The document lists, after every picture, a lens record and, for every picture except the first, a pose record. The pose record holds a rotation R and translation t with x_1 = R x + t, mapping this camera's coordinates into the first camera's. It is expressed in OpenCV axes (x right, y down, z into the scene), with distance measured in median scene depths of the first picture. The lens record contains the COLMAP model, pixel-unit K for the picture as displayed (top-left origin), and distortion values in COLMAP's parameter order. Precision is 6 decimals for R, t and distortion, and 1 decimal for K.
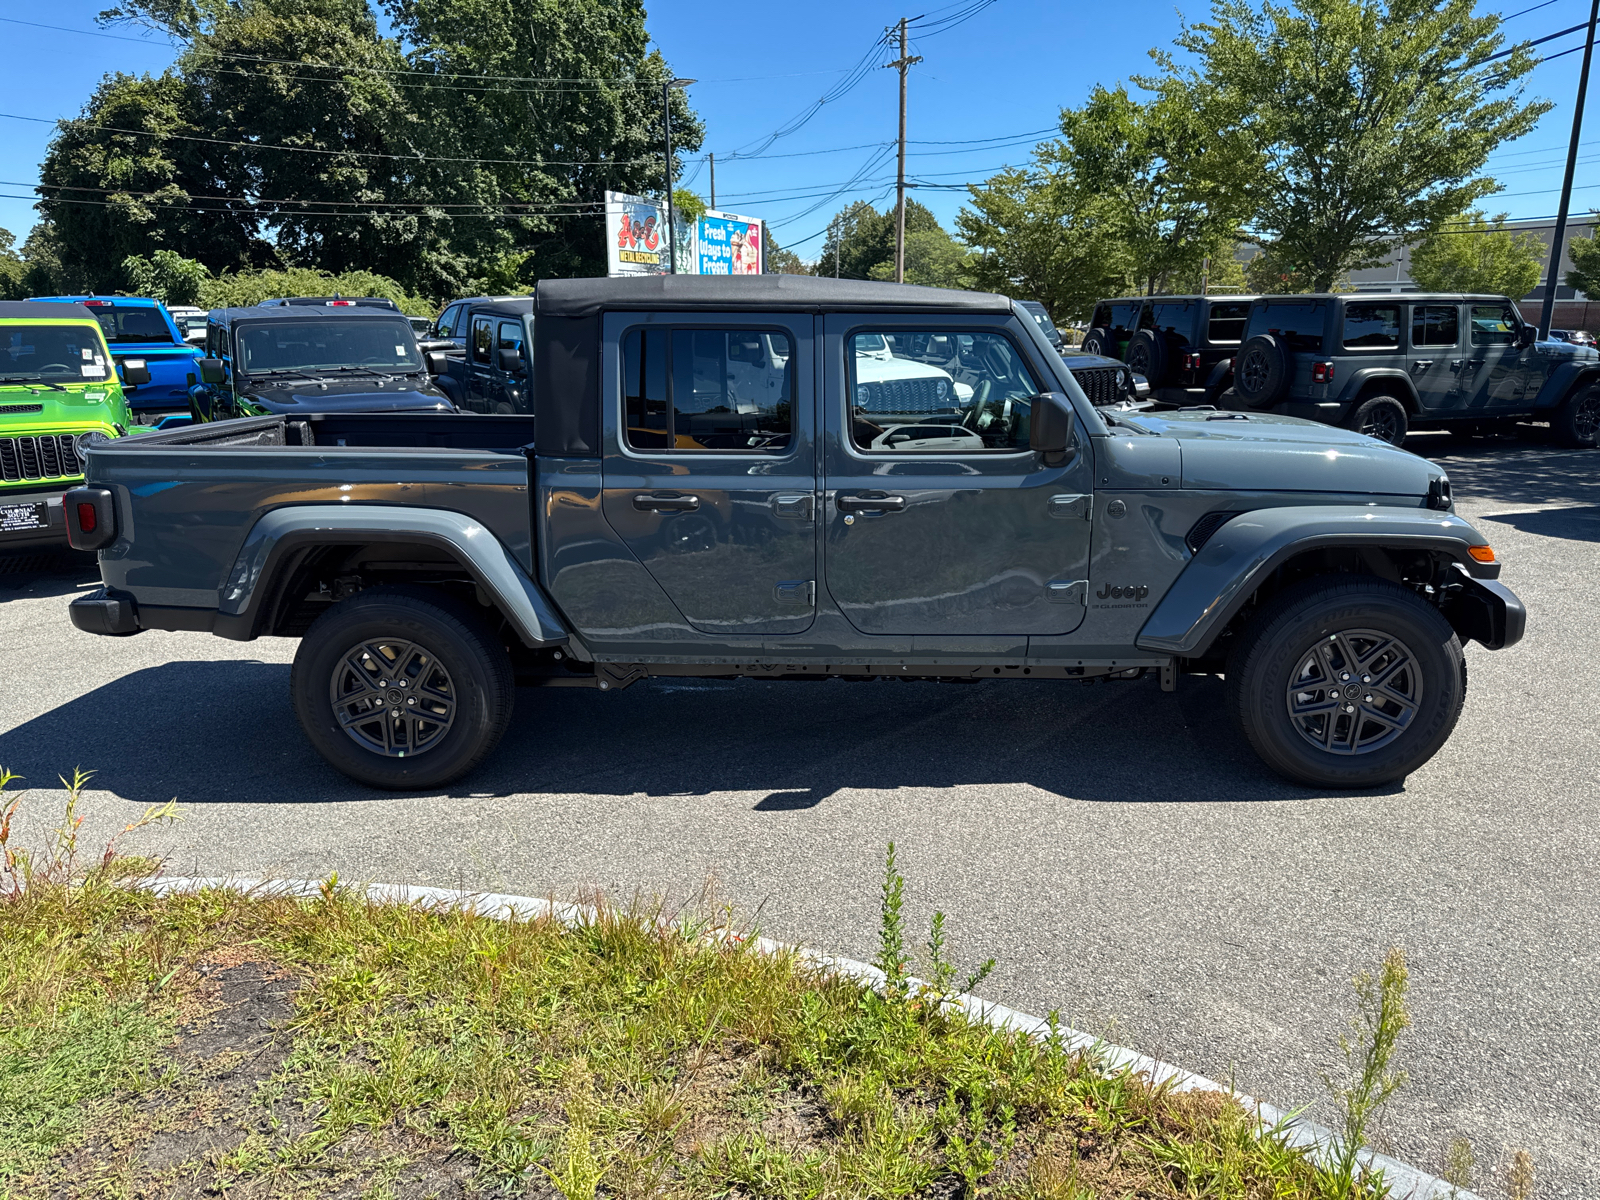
lens RADIAL K [[1141.3, 0, 806.2], [0, 1141.3, 606.0], [0, 0, 1]] dist [0.008760, -0.012238]
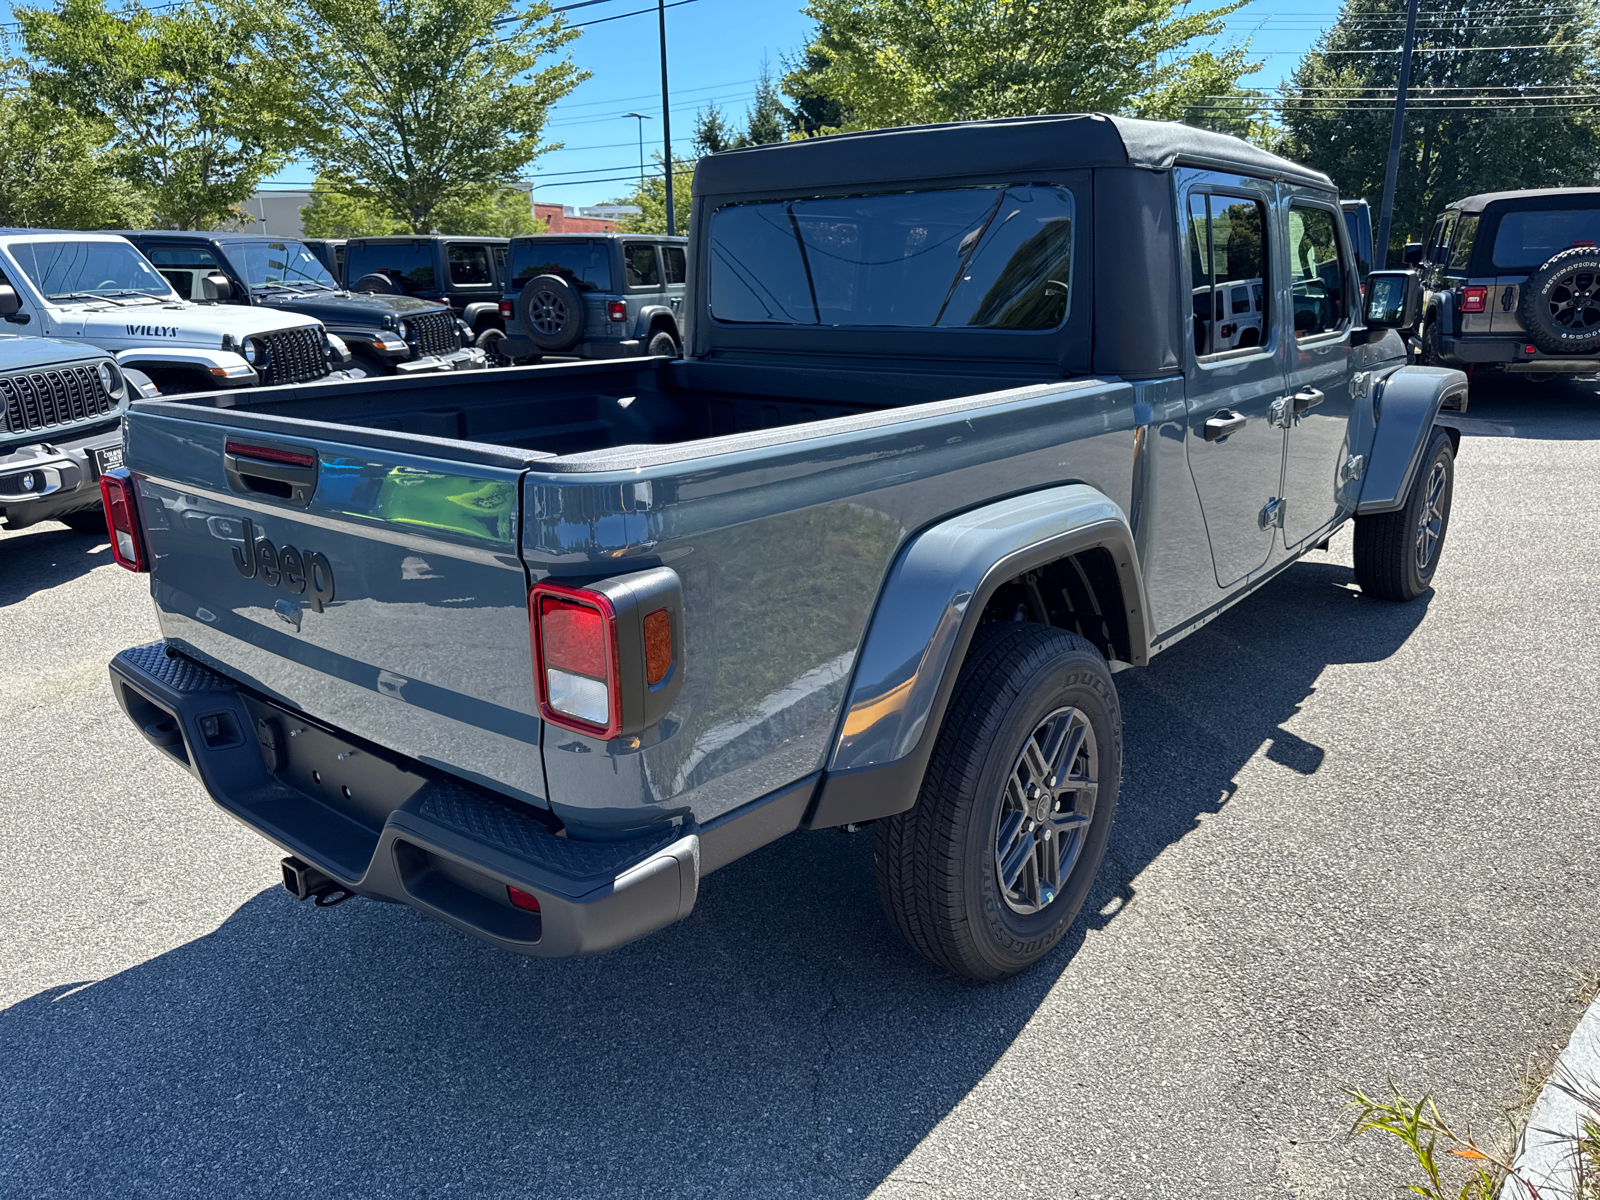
lens RADIAL K [[1141.3, 0, 806.2], [0, 1141.3, 606.0], [0, 0, 1]] dist [0.008760, -0.012238]
pose [[0.596725, -0.226320, 0.769869, -0.314035], [0.207307, 0.970313, 0.124562, -0.042914], [-0.775206, 0.085270, 0.625928, 0.269425]]
